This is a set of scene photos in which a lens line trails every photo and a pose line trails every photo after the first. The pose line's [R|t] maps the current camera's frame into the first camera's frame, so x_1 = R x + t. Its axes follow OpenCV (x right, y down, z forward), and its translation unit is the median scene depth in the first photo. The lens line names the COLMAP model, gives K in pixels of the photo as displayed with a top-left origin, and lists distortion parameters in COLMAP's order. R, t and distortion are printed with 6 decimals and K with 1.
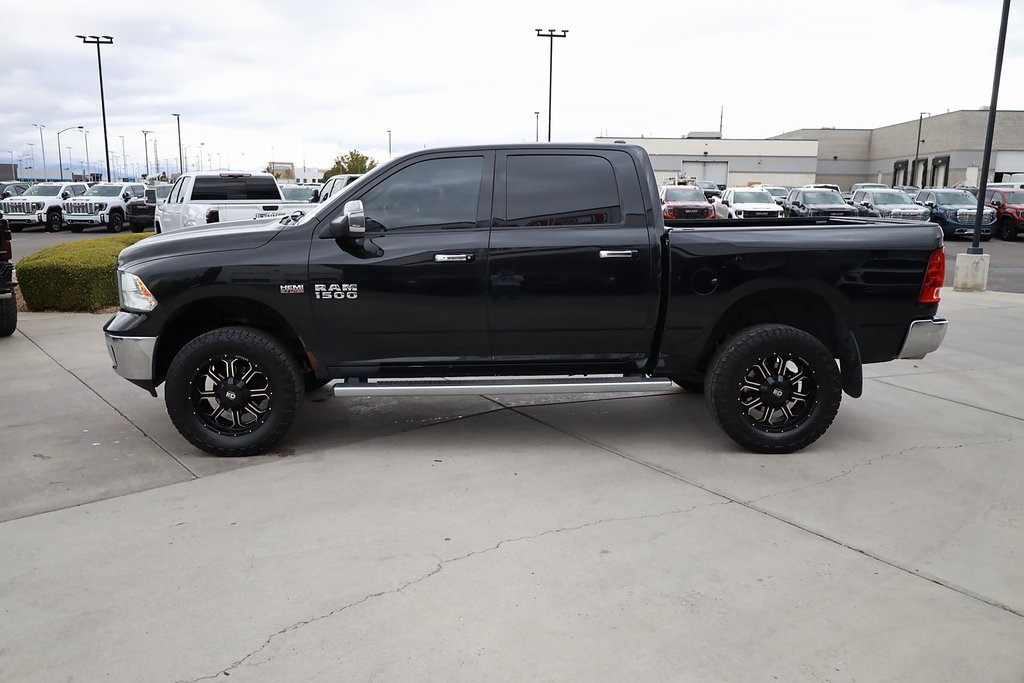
lens RADIAL K [[778.2, 0, 512.0], [0, 778.2, 341.5], [0, 0, 1]] dist [-0.006839, -0.003144]
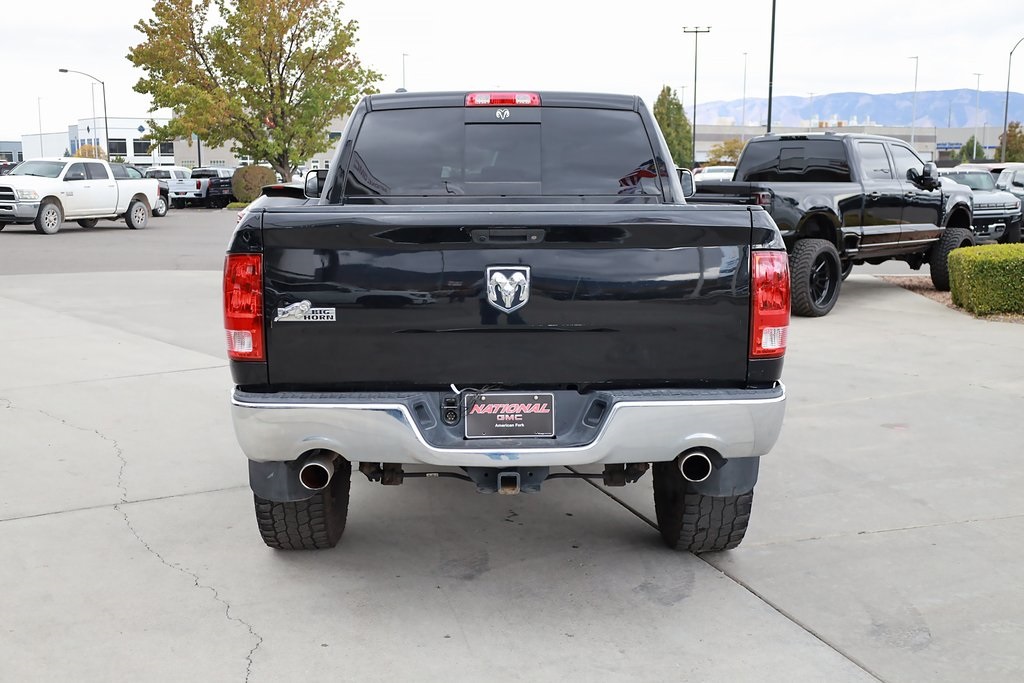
lens RADIAL K [[1085.8, 0, 512.0], [0, 1085.8, 341.5], [0, 0, 1]] dist [0.016226, 0.003130]
pose [[-0.011251, 0.148038, -0.988918, 1.286668], [-0.182865, 0.971997, 0.147586, -0.205763], [0.983074, 0.182499, 0.016135, 1.197191]]
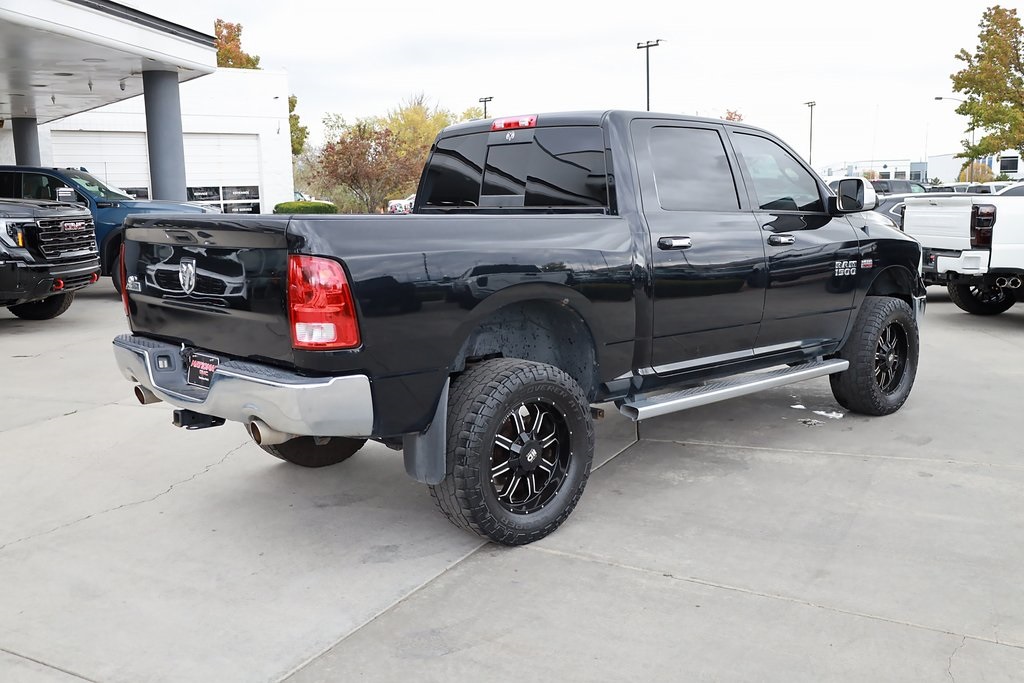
lens RADIAL K [[953.6, 0, 512.0], [0, 953.6, 341.5], [0, 0, 1]] dist [-0.008959, 0.004809]
pose [[-0.748667, 0.105213, -0.654544, 0.917705], [-0.112442, 0.952869, 0.281777, -0.348018], [0.653341, 0.284555, -0.701551, 1.997265]]
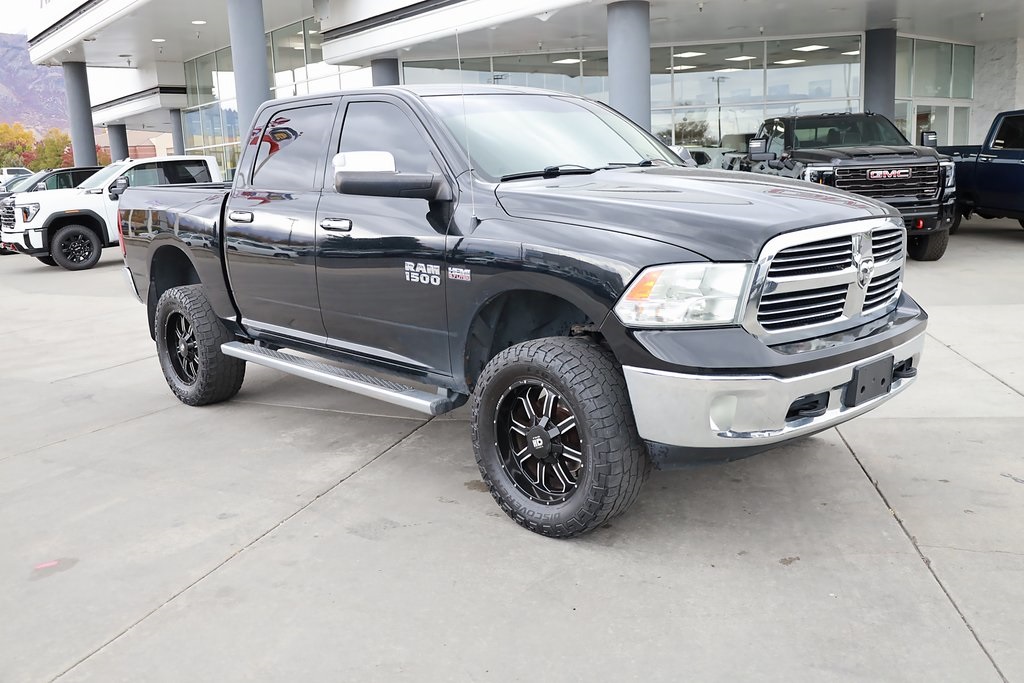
lens RADIAL K [[919.3, 0, 520.4], [0, 919.3, 340.5], [0, 0, 1]] dist [-0.006117, 0.000165]
pose [[-0.669687, -0.119141, 0.733024, -0.934094], [0.169274, 0.936576, 0.306873, -0.328042], [-0.723094, 0.329591, -0.607046, 1.860276]]
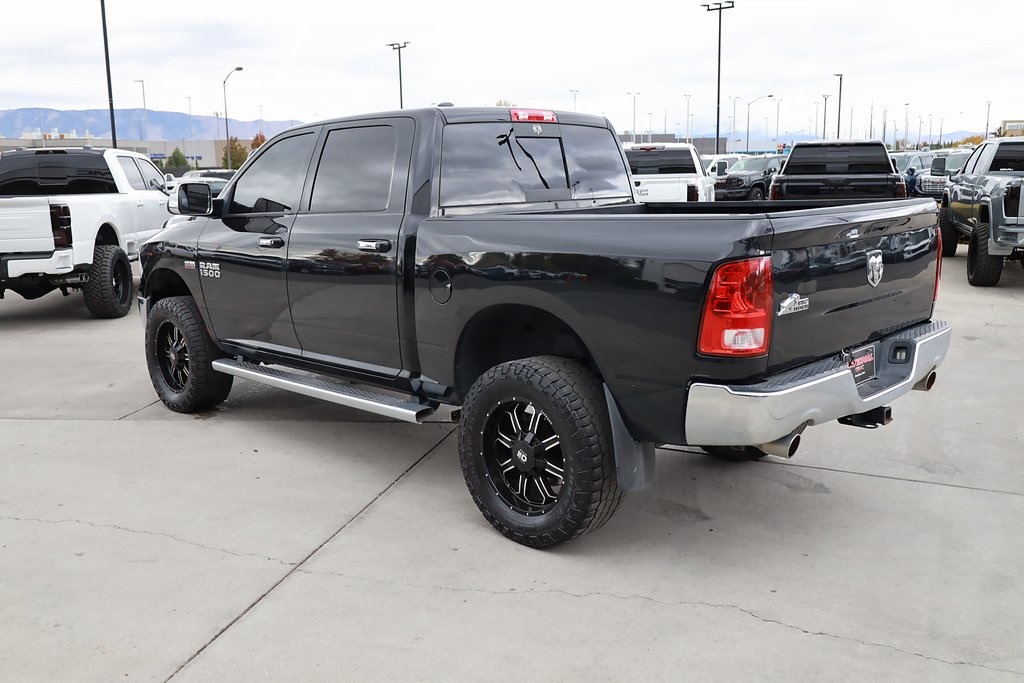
lens RADIAL K [[902.6, 0, 517.9], [0, 902.6, 338.6], [0, 0, 1]] dist [-0.007450, -0.000582]
pose [[0.688785, 0.115091, -0.715772, 0.922311], [-0.112116, 0.992351, 0.051674, -0.080131], [0.716244, 0.044657, 0.696420, 0.449181]]
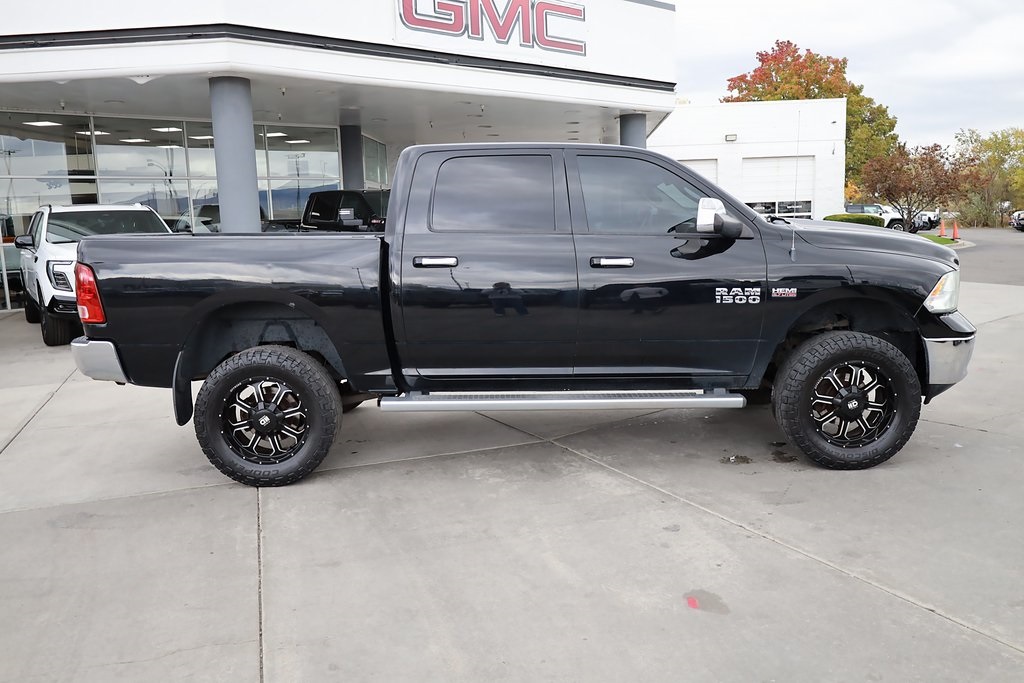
lens RADIAL K [[798.0, 0, 514.5], [0, 798.0, 331.6], [0, 0, 1]] dist [-0.013955, -0.003579]
pose [[-0.999793, 0.015063, 0.013683, 0.020607], [0.018649, 0.947300, 0.319804, -0.405890], [-0.008144, 0.319993, -0.947385, 2.297009]]
